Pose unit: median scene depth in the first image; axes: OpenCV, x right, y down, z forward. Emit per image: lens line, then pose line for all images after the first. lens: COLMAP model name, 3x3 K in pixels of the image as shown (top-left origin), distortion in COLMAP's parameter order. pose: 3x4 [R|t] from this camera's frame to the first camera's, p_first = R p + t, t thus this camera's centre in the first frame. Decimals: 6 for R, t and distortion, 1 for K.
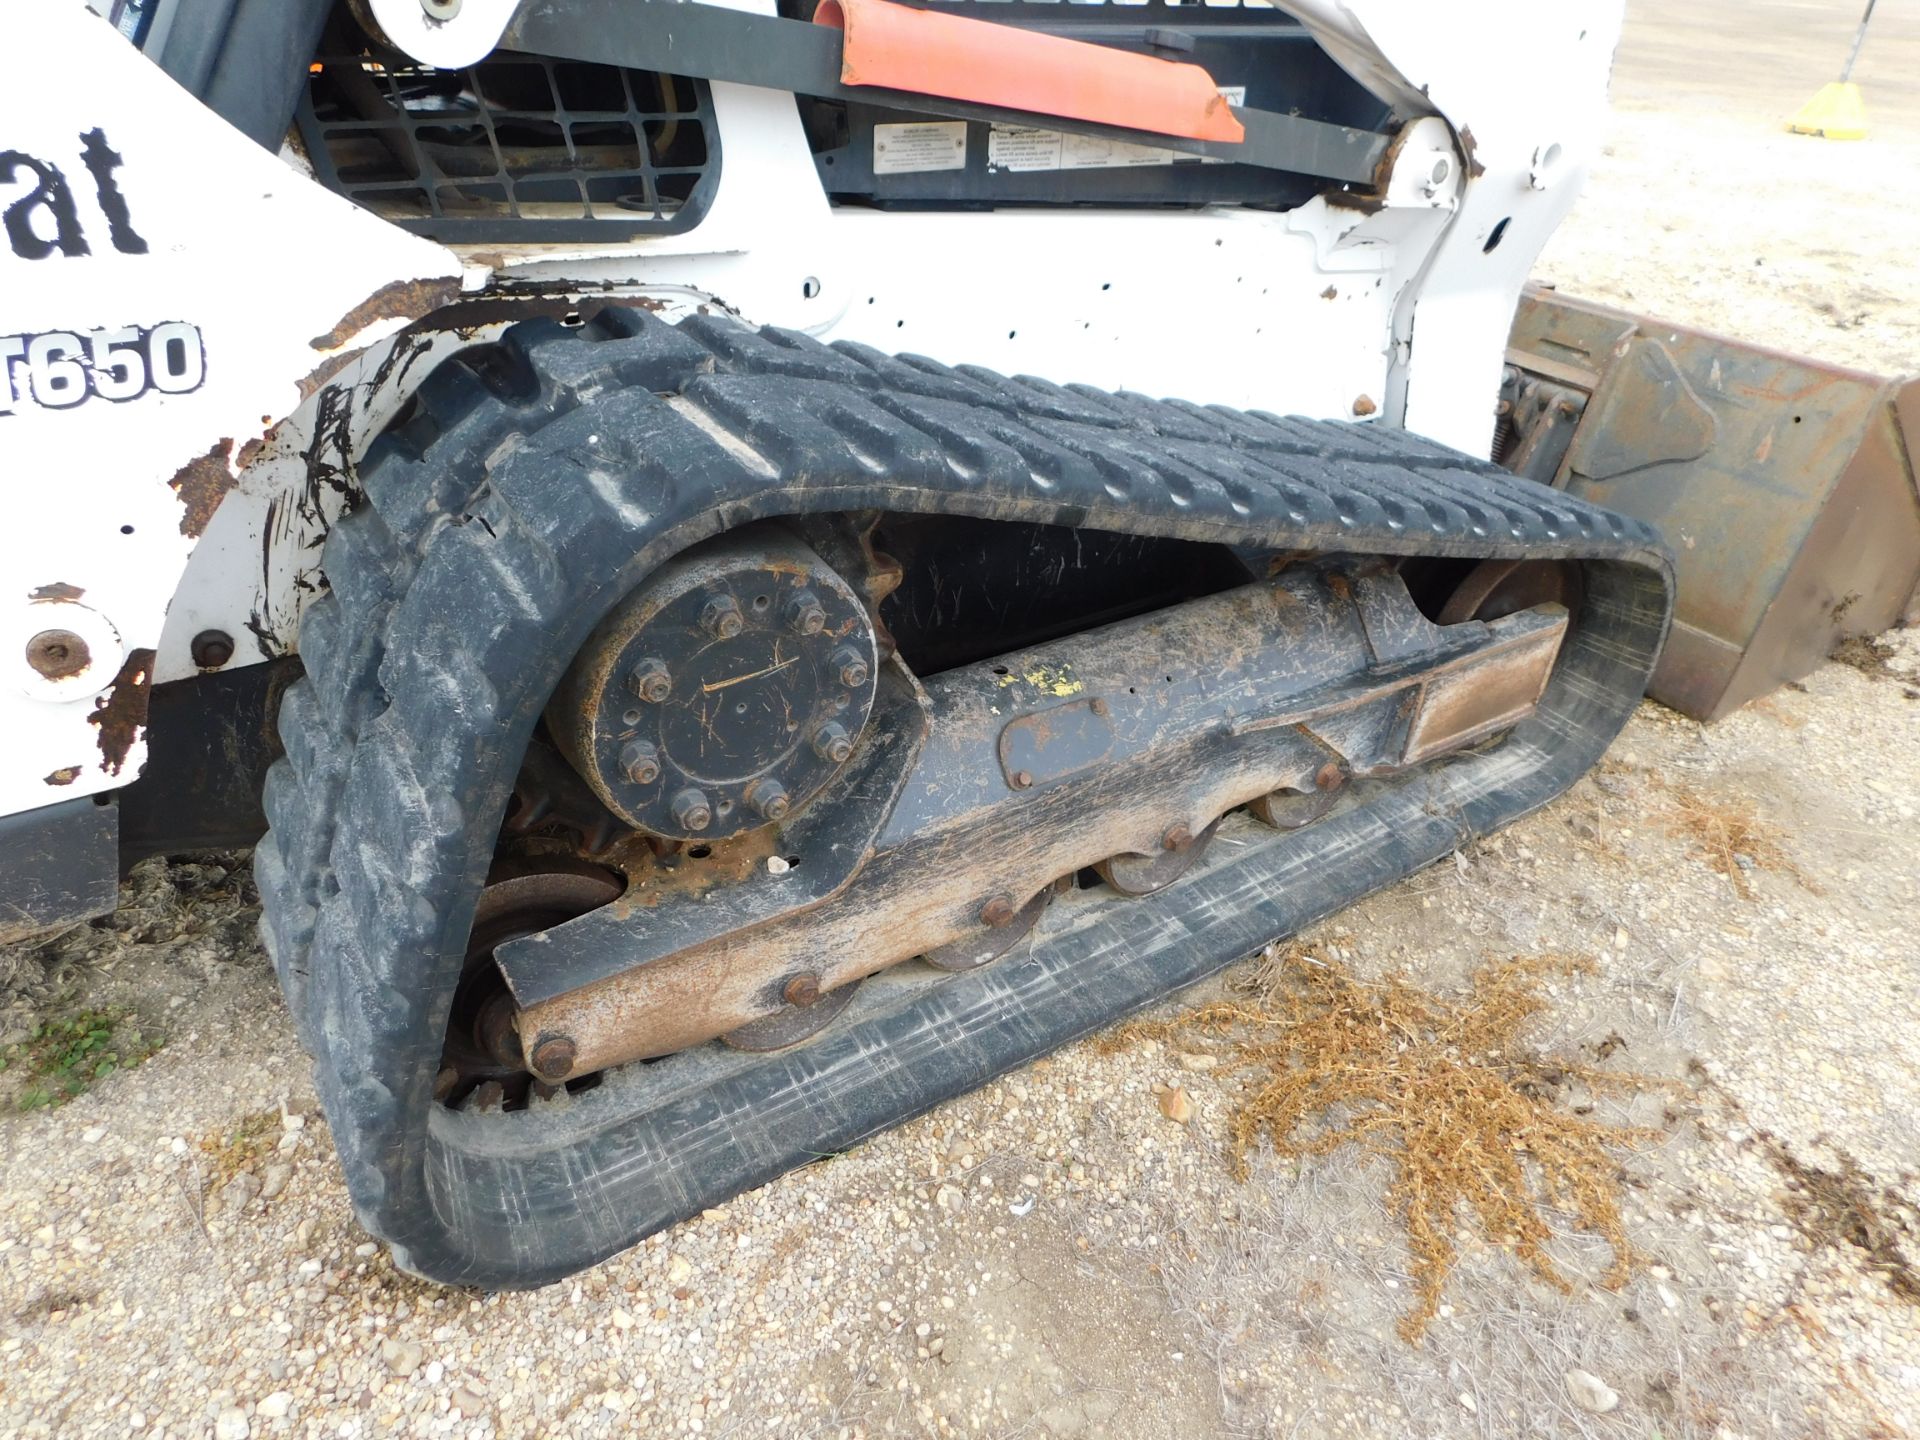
lens RADIAL K [[1286.7, 0, 970.9], [0, 1286.7, 713.1], [0, 0, 1]] dist [-0.054406, 0.045470]
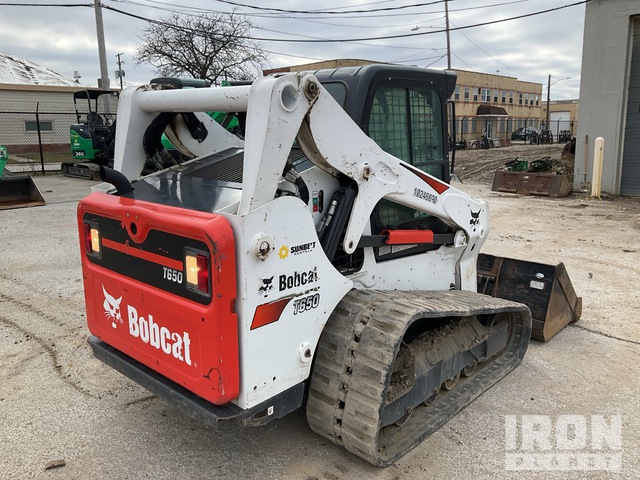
lens RADIAL K [[516.0, 0, 314.2], [0, 516.0, 240.7], [0, 0, 1]] dist [-0.007835, -0.019551]
pose [[0.972459, -0.096643, 0.212095, -0.768829], [0.159115, 0.940214, -0.301130, 0.126531], [-0.170313, 0.326584, 0.929697, -0.964634]]
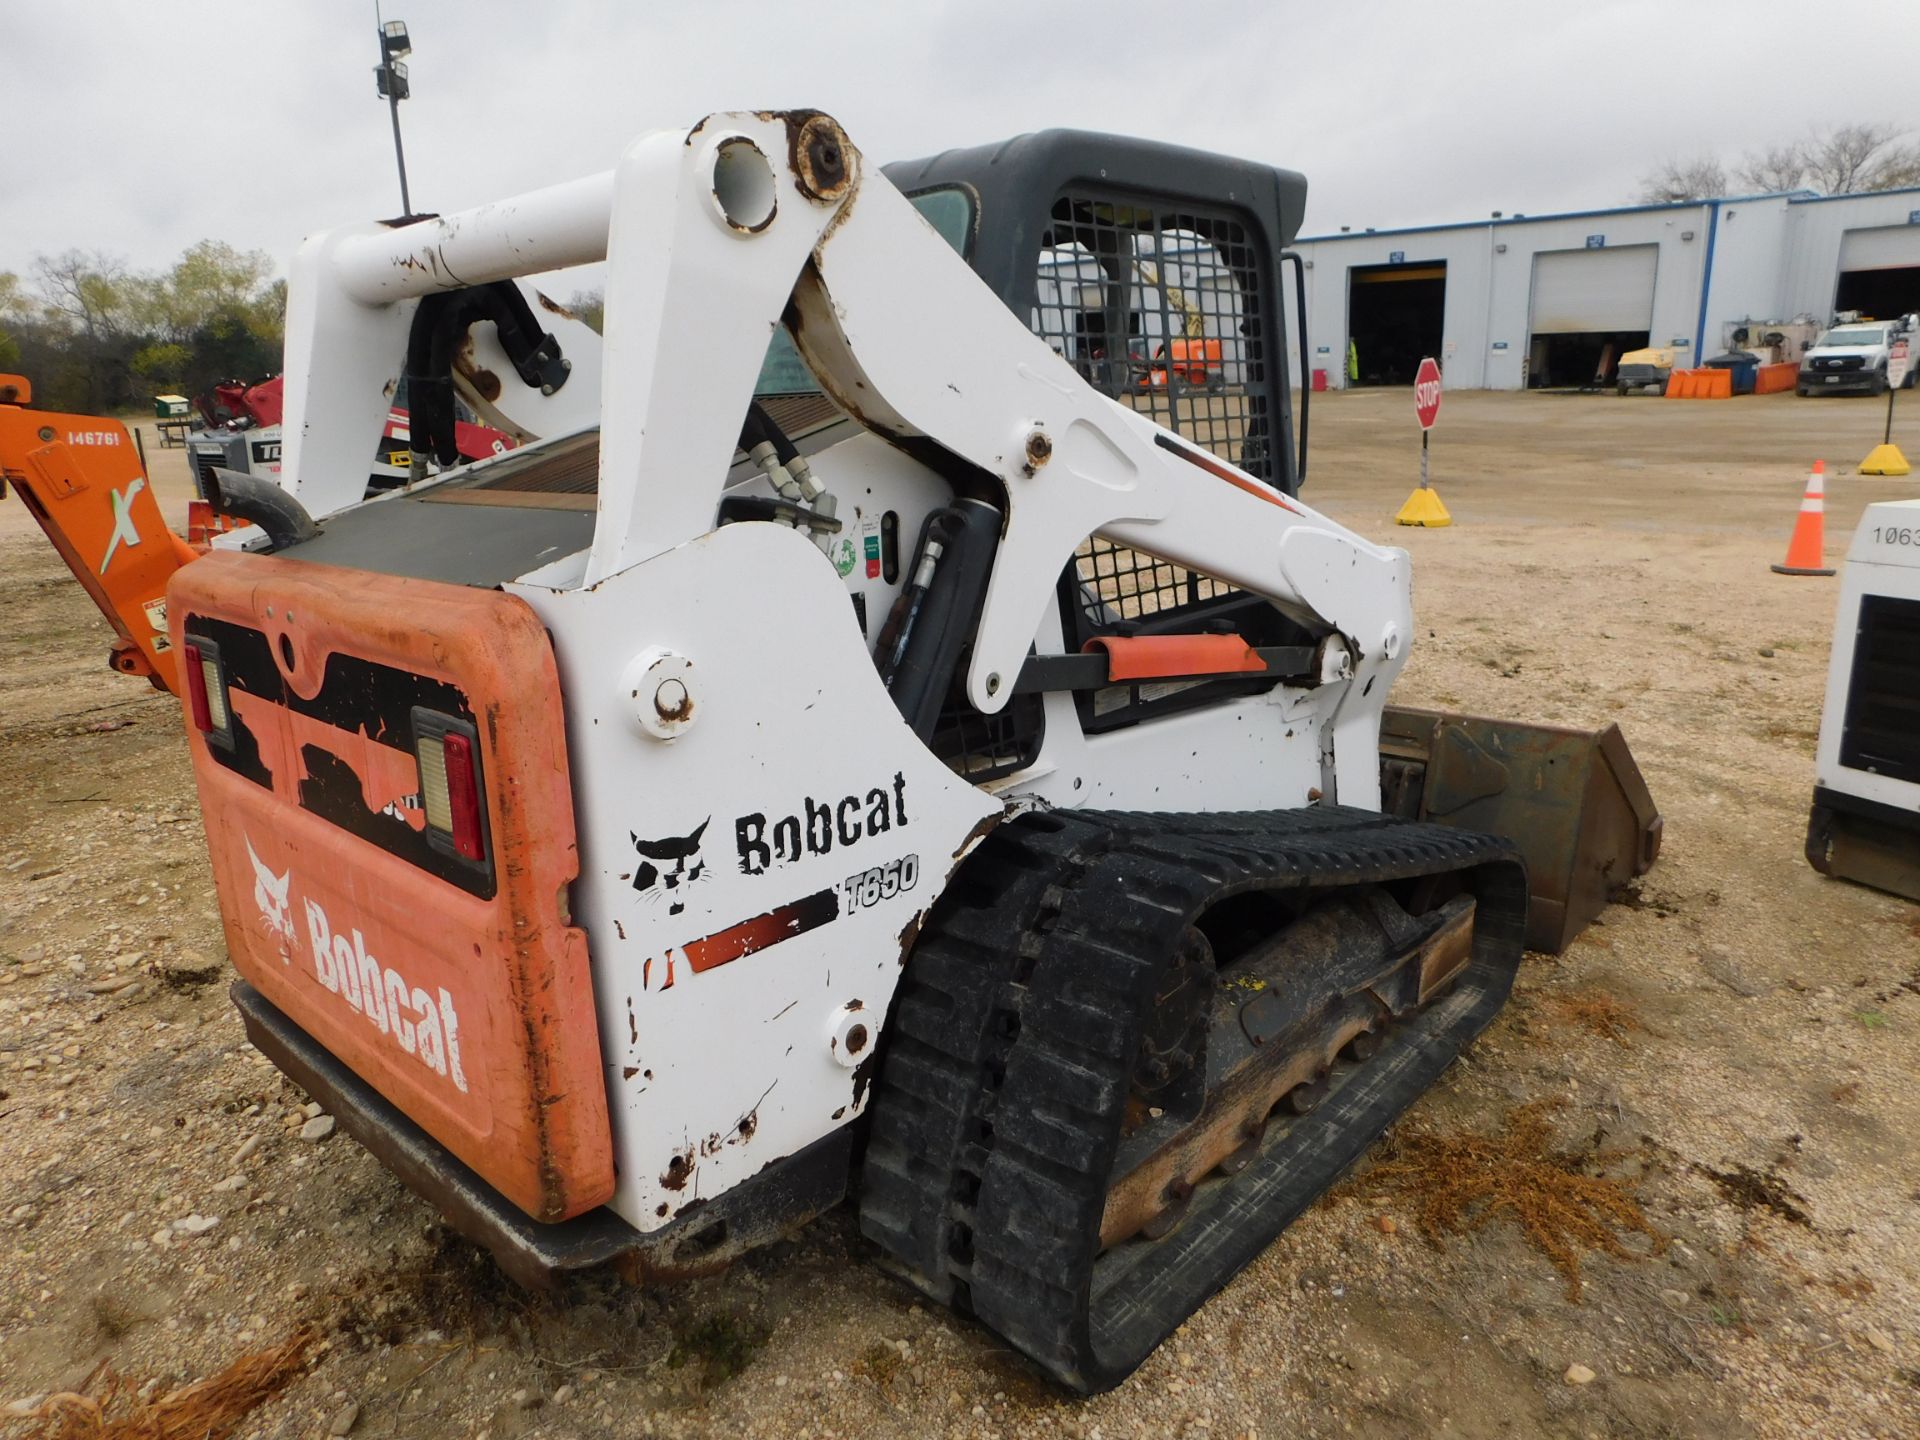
lens RADIAL K [[1286.7, 0, 976.4], [0, 1286.7, 710.4], [0, 0, 1]] dist [-0.054406, 0.045470]
pose [[0.966528, -0.132644, 0.219612, -0.603732], [0.193371, 0.939190, -0.283778, 0.046818], [-0.168616, 0.316746, 0.933403, -0.631087]]
